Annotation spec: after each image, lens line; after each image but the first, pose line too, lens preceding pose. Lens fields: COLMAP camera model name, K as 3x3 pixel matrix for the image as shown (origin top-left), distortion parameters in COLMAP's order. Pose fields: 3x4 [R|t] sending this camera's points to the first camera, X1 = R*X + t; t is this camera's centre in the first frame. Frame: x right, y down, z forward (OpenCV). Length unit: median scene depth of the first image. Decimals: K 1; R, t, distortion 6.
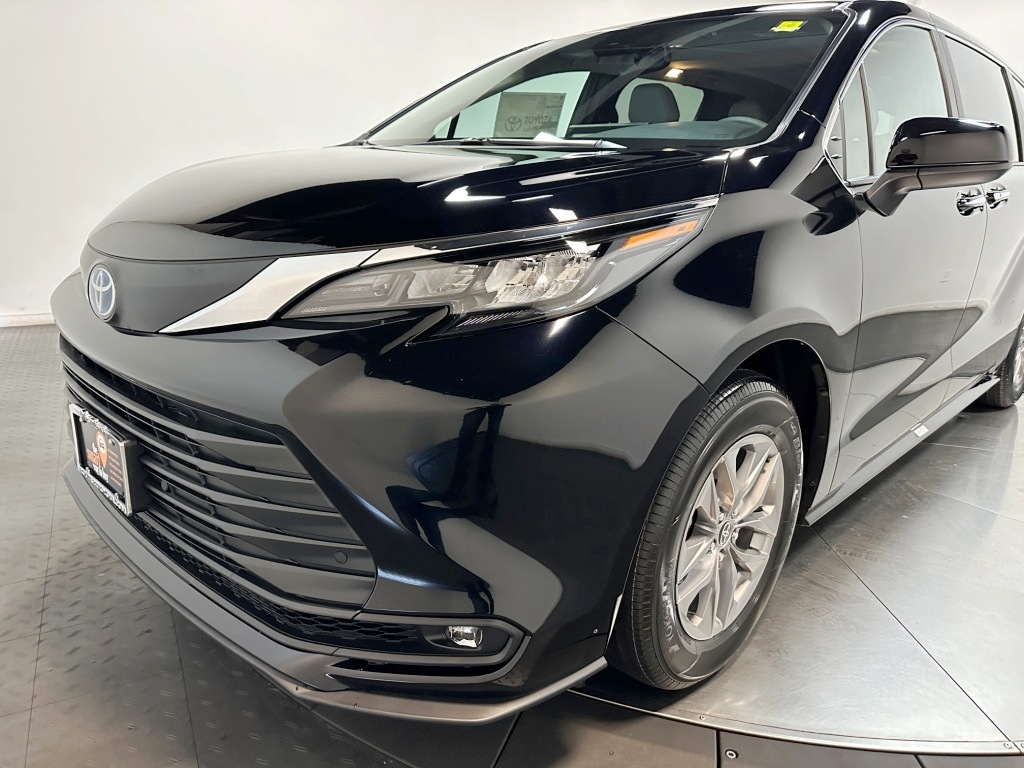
lens RADIAL K [[753.4, 0, 512.0], [0, 753.4, 384.0], [0, 0, 1]] dist [0.022419, 0.003341]
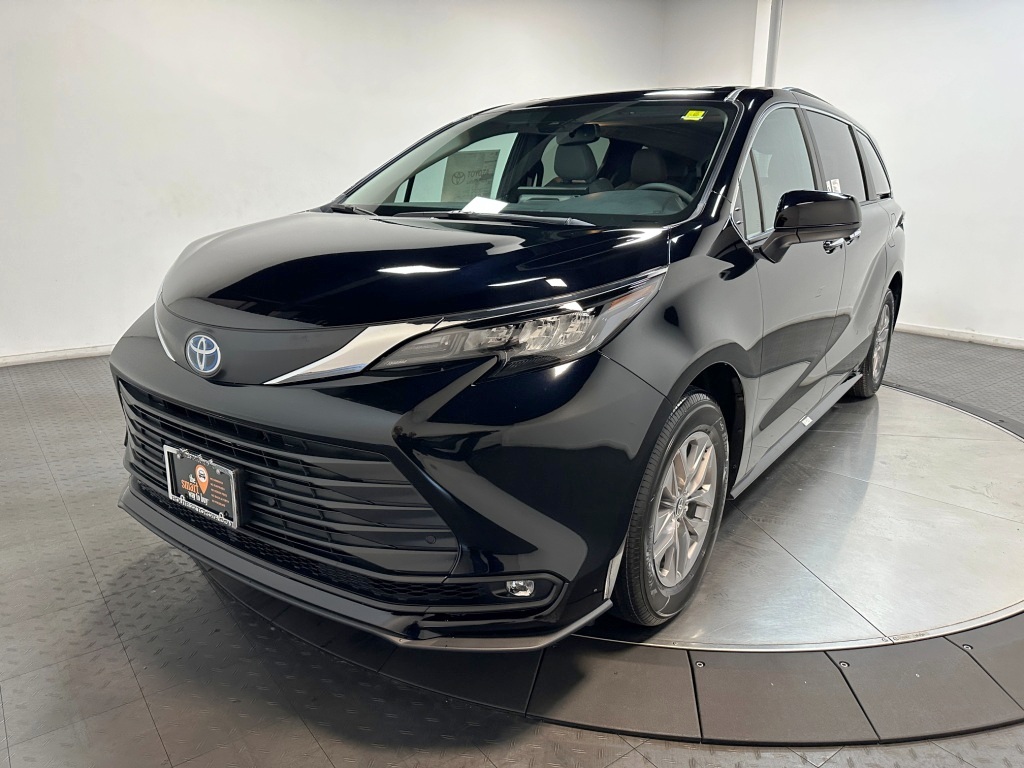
lens RADIAL K [[744.3, 0, 512.0], [0, 744.3, 384.0], [0, 0, 1]] dist [0.120489, -0.106009]
pose [[0.988983, -0.056318, 0.136899, -0.183315], [0.058218, 0.998255, -0.009911, -0.025373], [-0.136101, 0.017772, 0.990535, -0.289557]]
